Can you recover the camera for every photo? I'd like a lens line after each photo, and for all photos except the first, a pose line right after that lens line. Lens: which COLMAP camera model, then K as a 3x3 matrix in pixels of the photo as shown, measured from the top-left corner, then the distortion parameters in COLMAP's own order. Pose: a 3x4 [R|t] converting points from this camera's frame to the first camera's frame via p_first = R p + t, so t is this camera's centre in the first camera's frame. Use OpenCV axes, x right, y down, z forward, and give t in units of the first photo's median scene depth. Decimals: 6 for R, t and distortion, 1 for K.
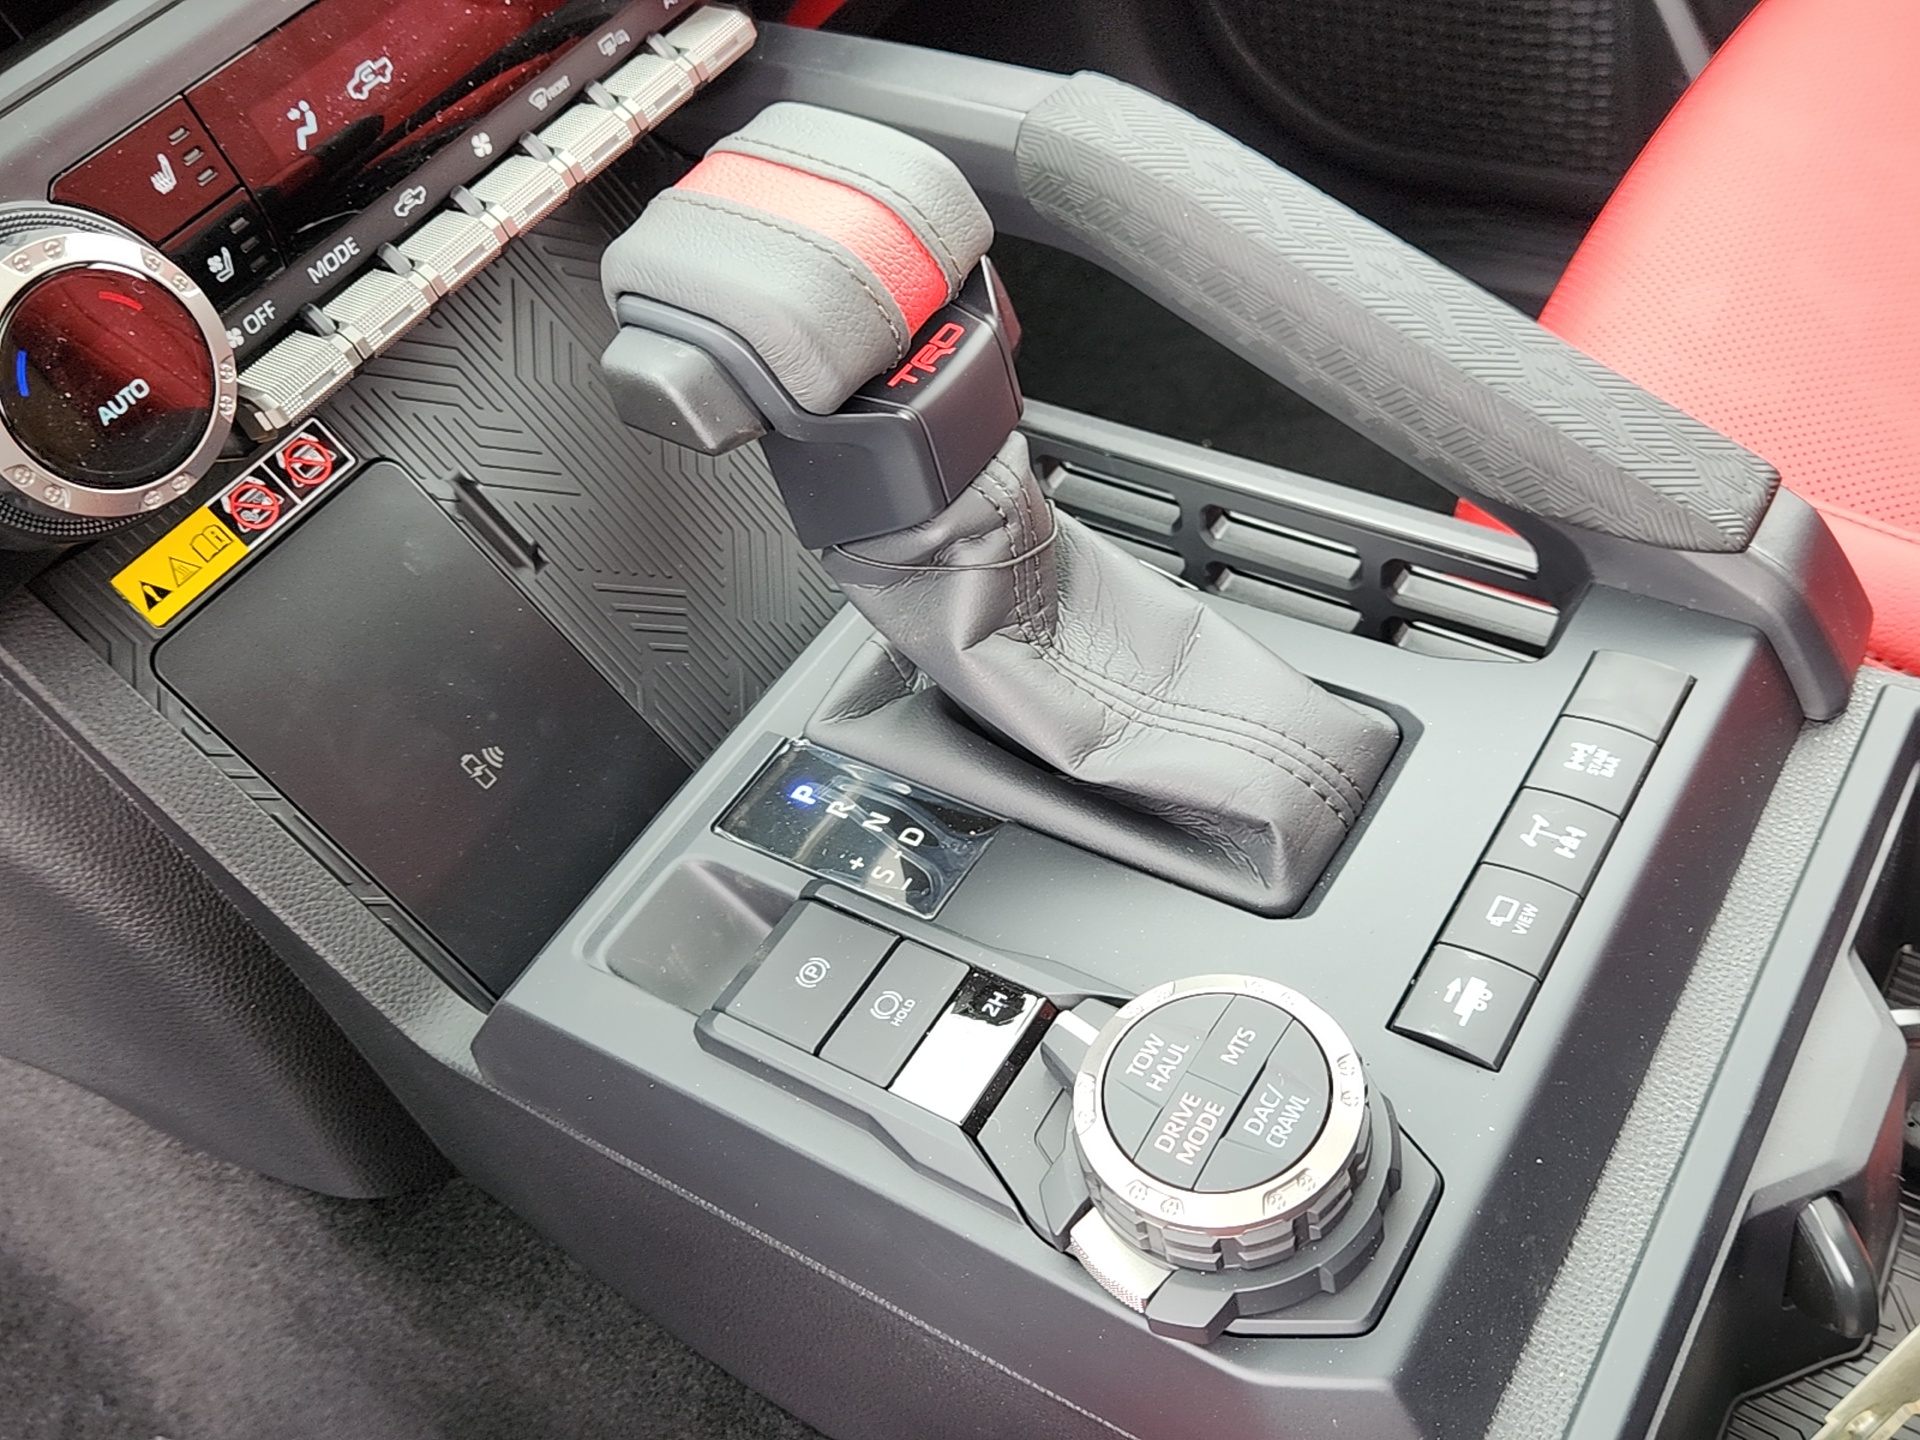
lens RADIAL K [[1842.8, 0, 986.6], [0, 1842.8, 720.5], [0, 0, 1]] dist [0.038941, 0.000000]
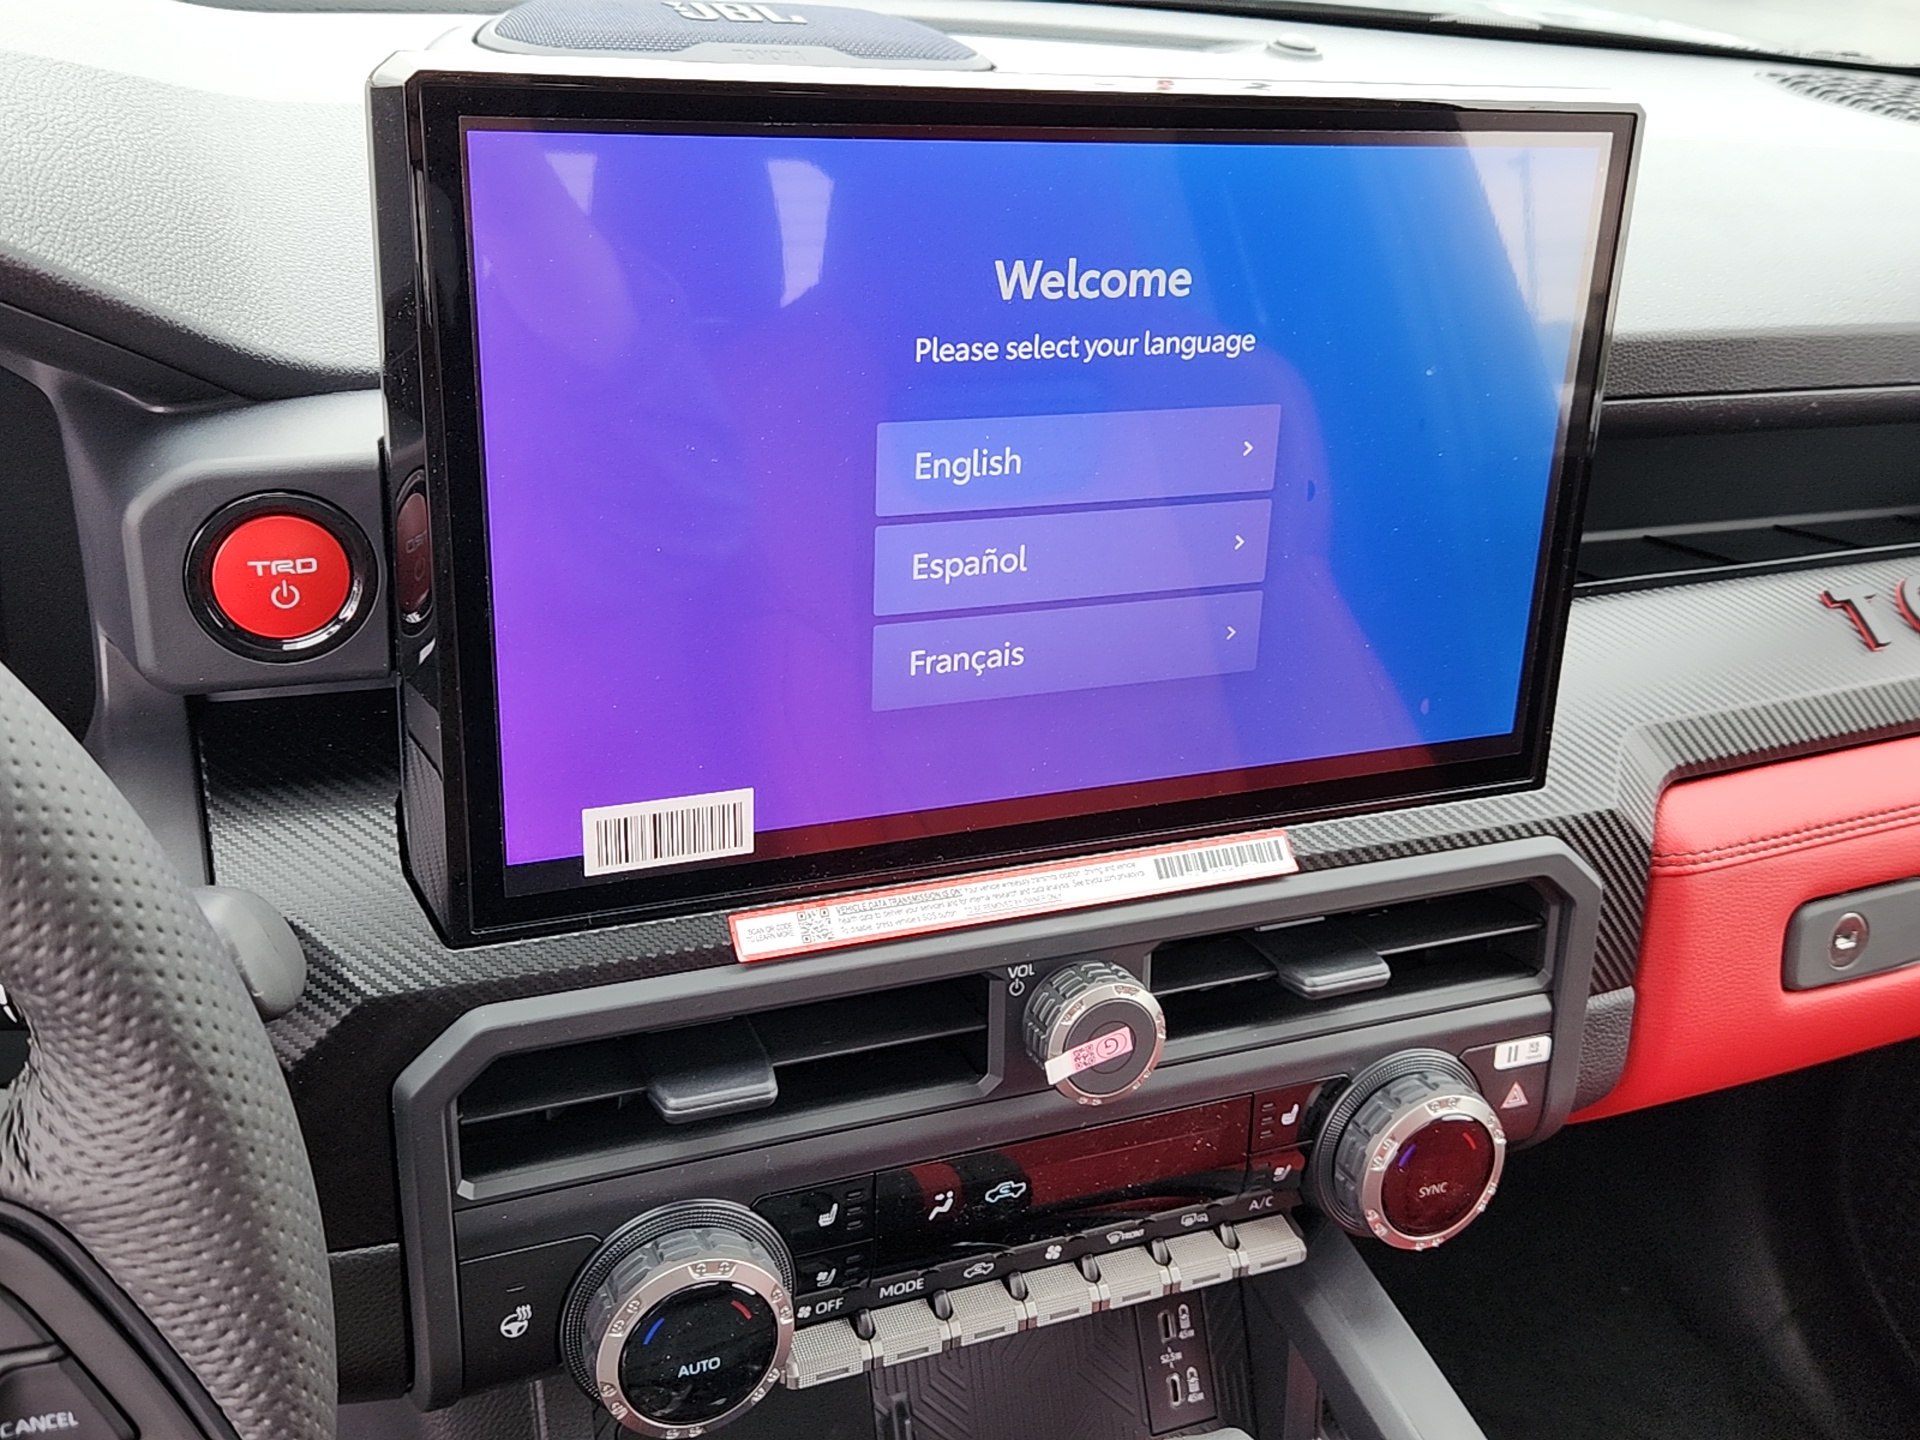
lens RADIAL K [[1842.8, 0, 963.5], [0, 1842.8, 715.6], [0, 0, 1]] dist [0.038941, 0.000000]
pose [[0.780146, 0.519407, -0.348696, -0.069086], [-0.591346, 0.794159, -0.140079, -0.392751], [0.204162, 0.315482, 0.926709, -0.313845]]
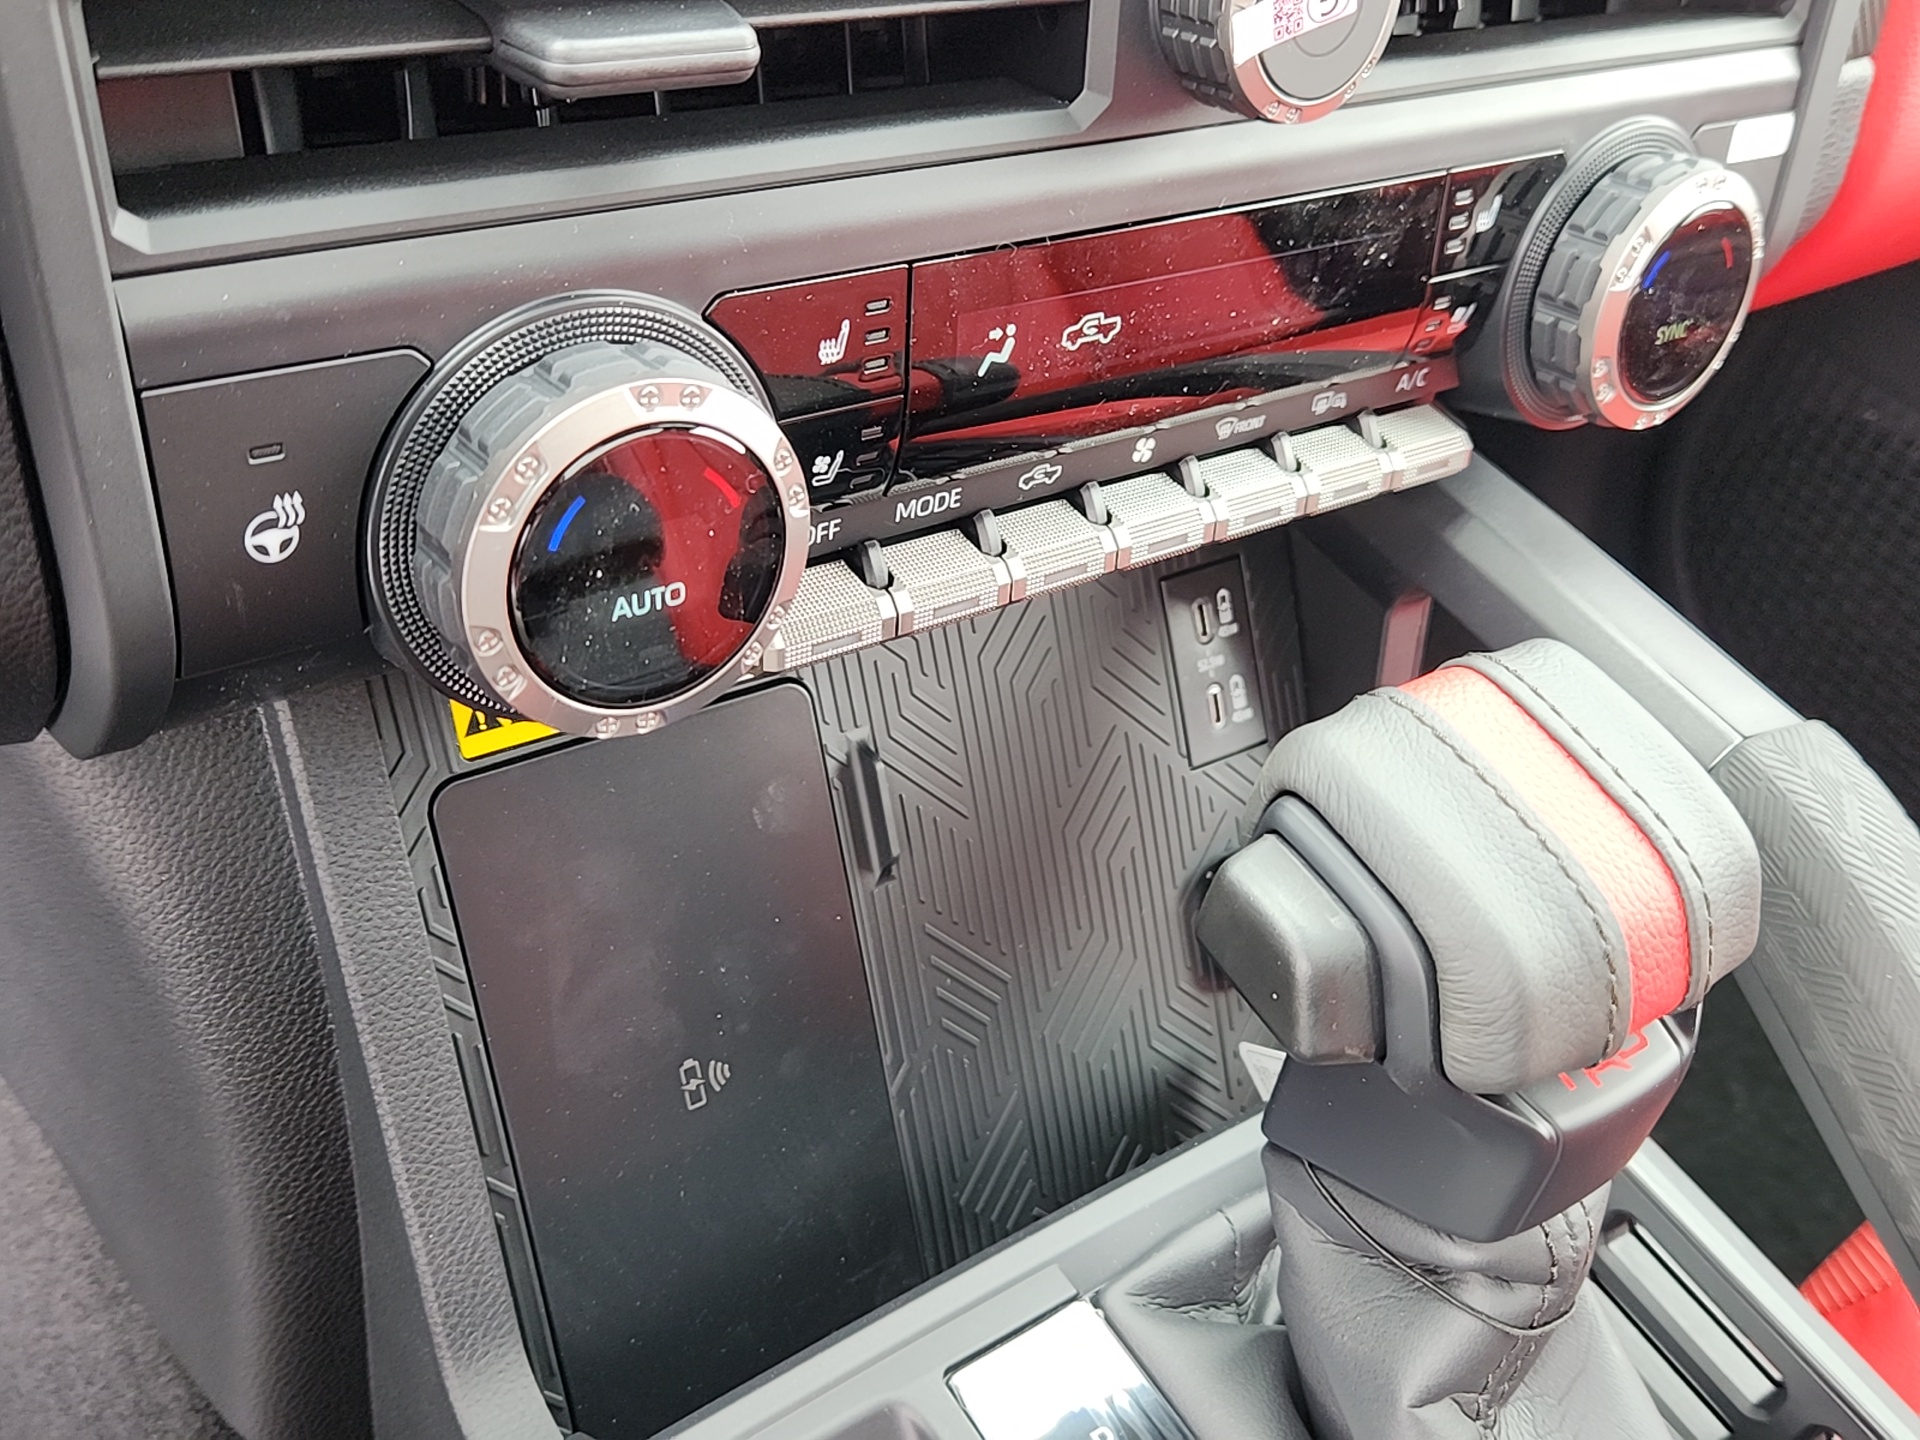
lens RADIAL K [[1842.8, 0, 955.5], [0, 1842.8, 706.9], [0, 0, 1]] dist [0.038941, 0.000000]
pose [[0.859751, 0.508767, -0.044557, -0.253347], [-0.510706, 0.855976, -0.080528, -0.114679], [-0.002830, 0.091989, 0.995756, 0.235658]]
